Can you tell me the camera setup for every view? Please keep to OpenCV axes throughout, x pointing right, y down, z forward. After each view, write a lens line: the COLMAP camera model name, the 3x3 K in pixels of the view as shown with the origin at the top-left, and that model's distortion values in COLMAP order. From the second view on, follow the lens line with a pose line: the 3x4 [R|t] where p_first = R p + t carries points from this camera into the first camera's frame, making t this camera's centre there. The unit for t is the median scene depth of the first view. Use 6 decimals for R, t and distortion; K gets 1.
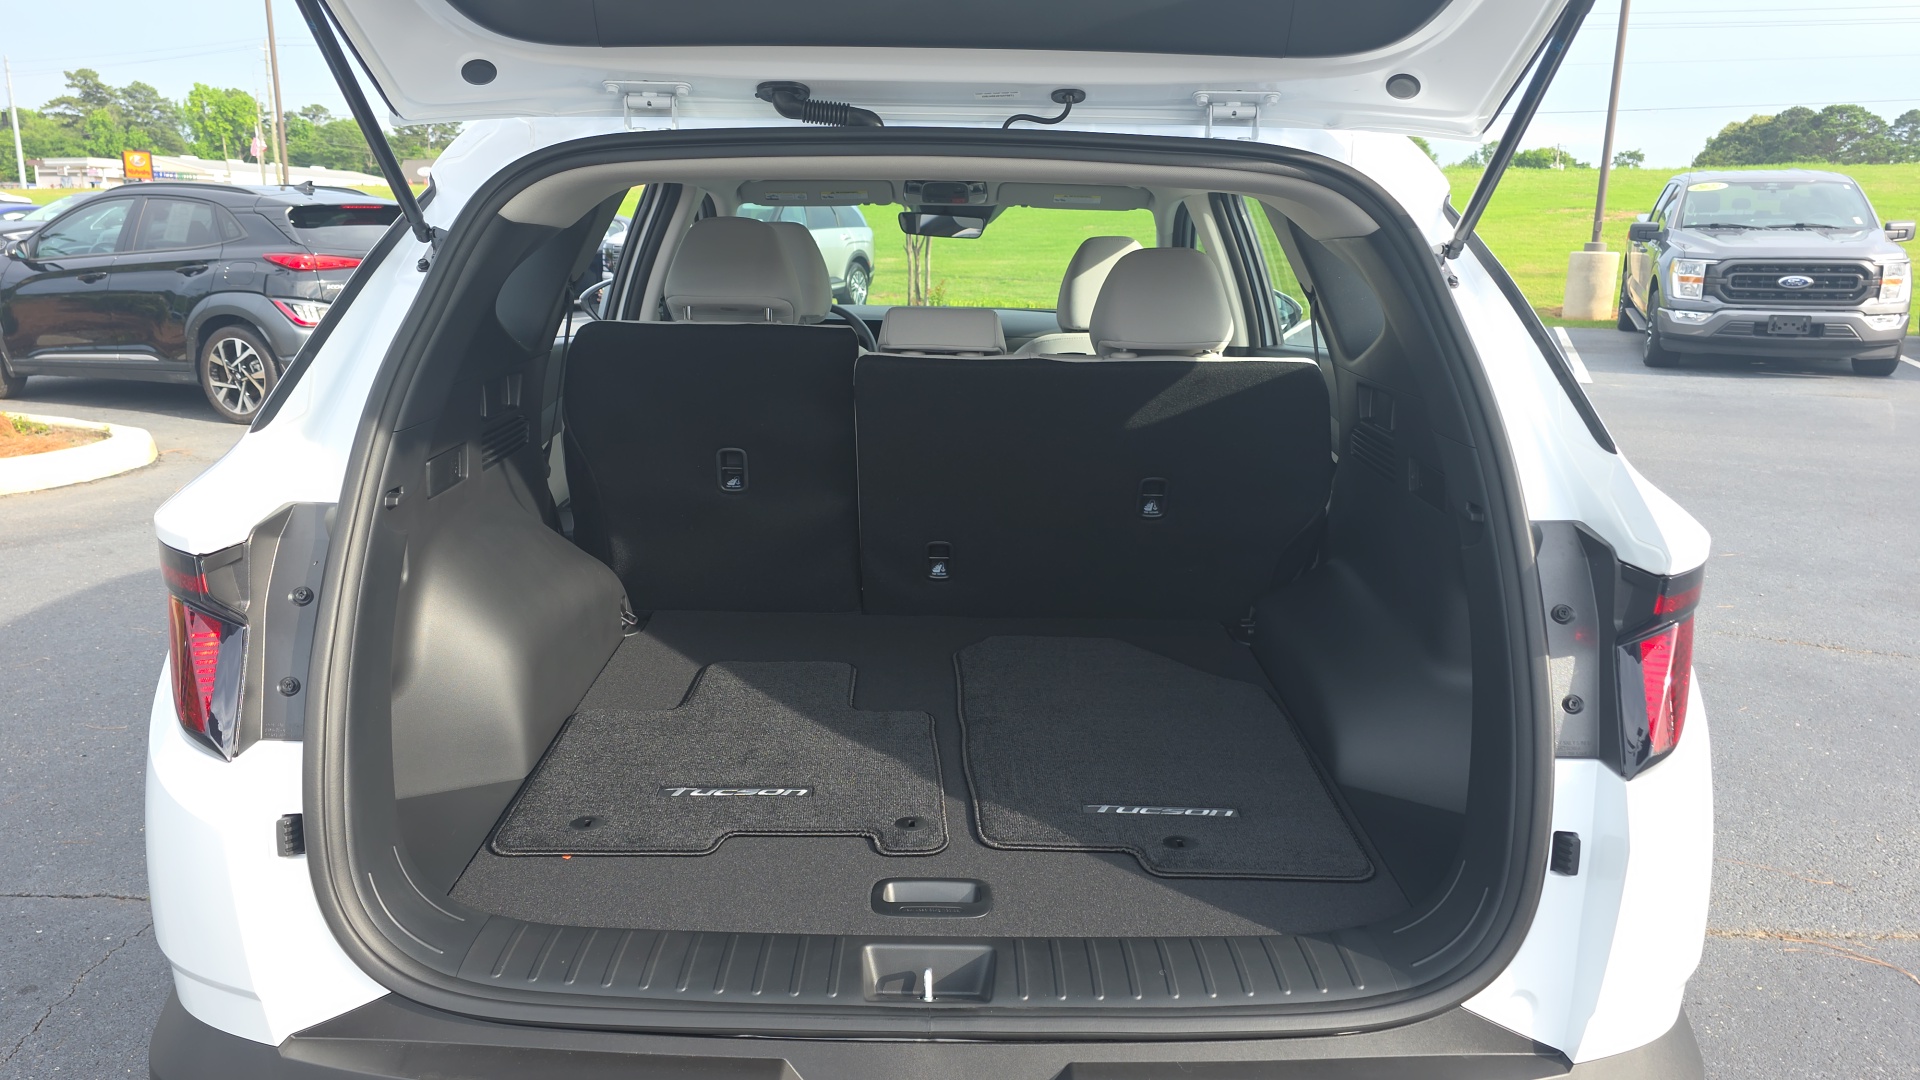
lens RADIAL K [[1285.9, 0, 971.3], [0, 1285.9, 537.6], [0, 0, 1]] dist [0.041067, -0.038487]
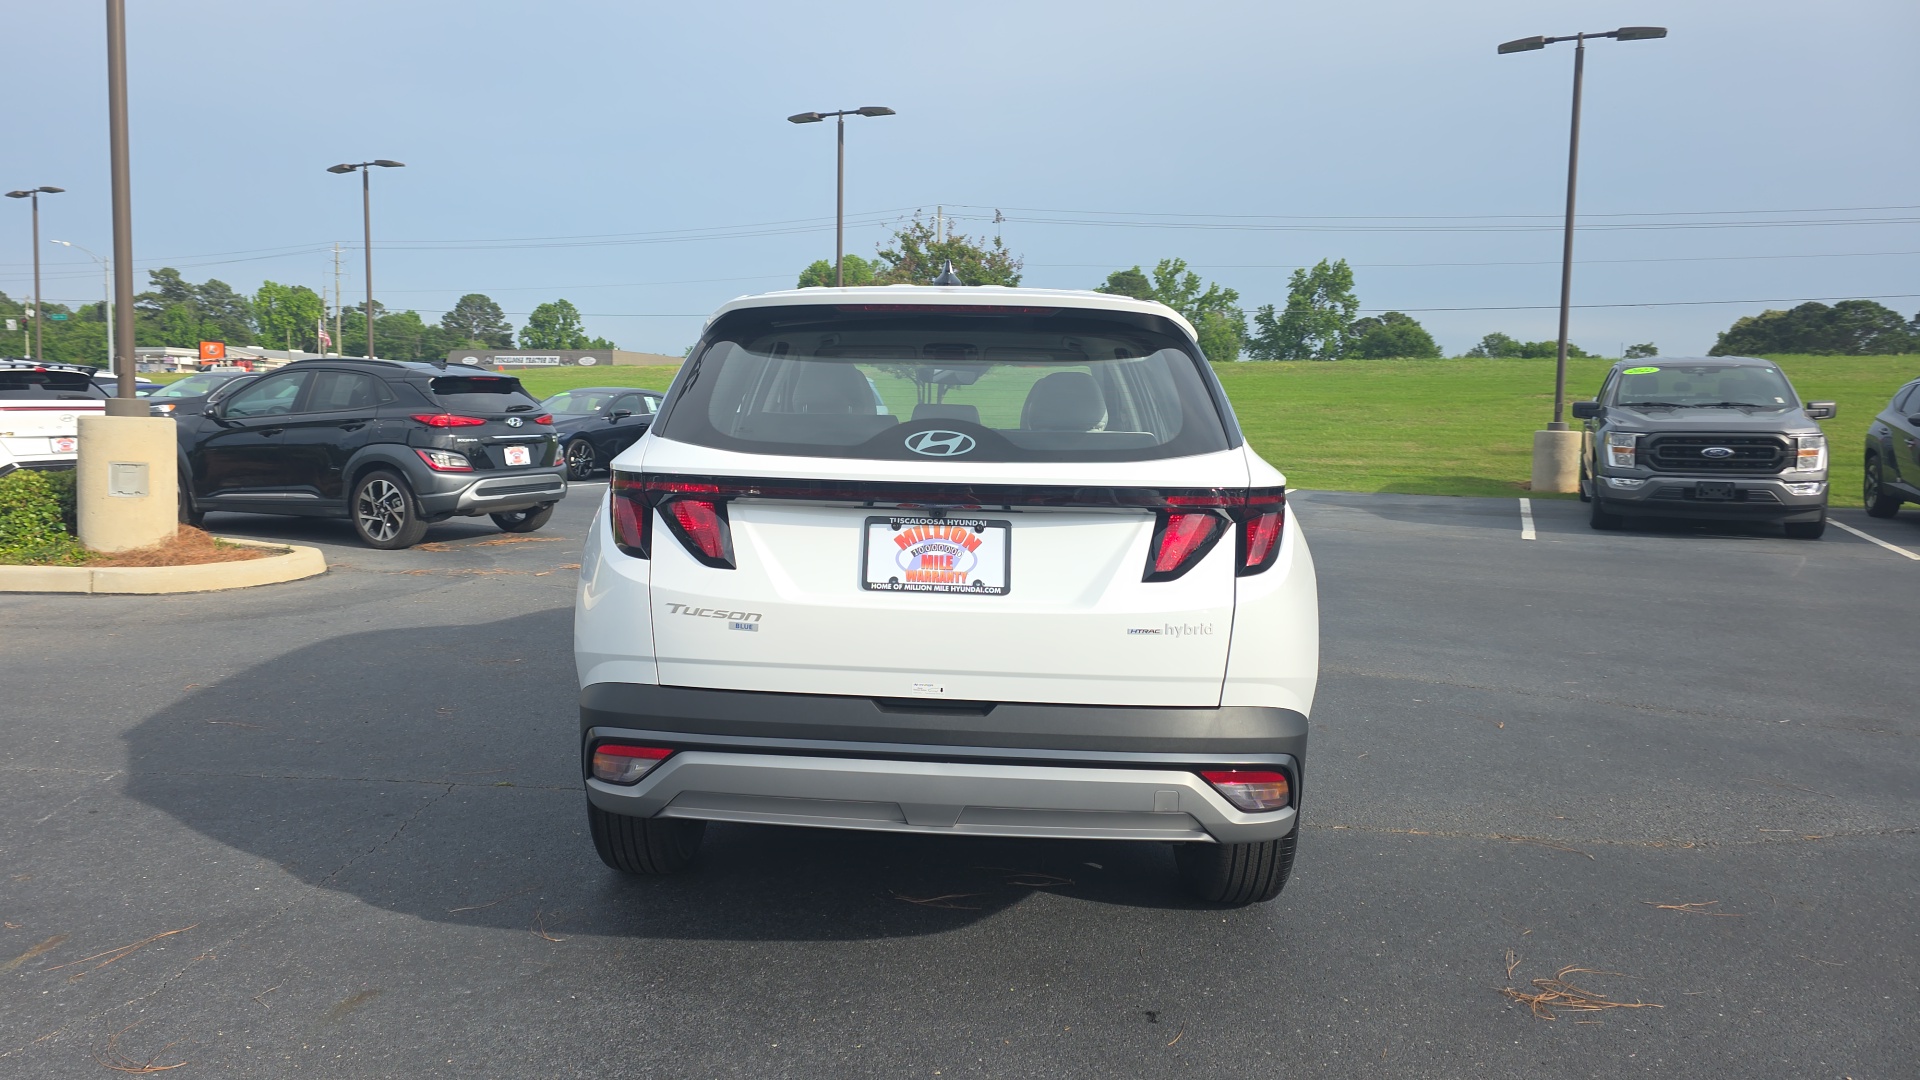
lens RADIAL K [[1282.1, 0, 918.7], [0, 1282.1, 531.8], [0, 0, 1]] dist [0.052162, -0.046608]
pose [[0.998796, 0.008949, -0.048230, 0.003991], [-0.015827, 0.989425, -0.144178, 0.043443], [0.046429, 0.144768, 0.988376, -0.127280]]
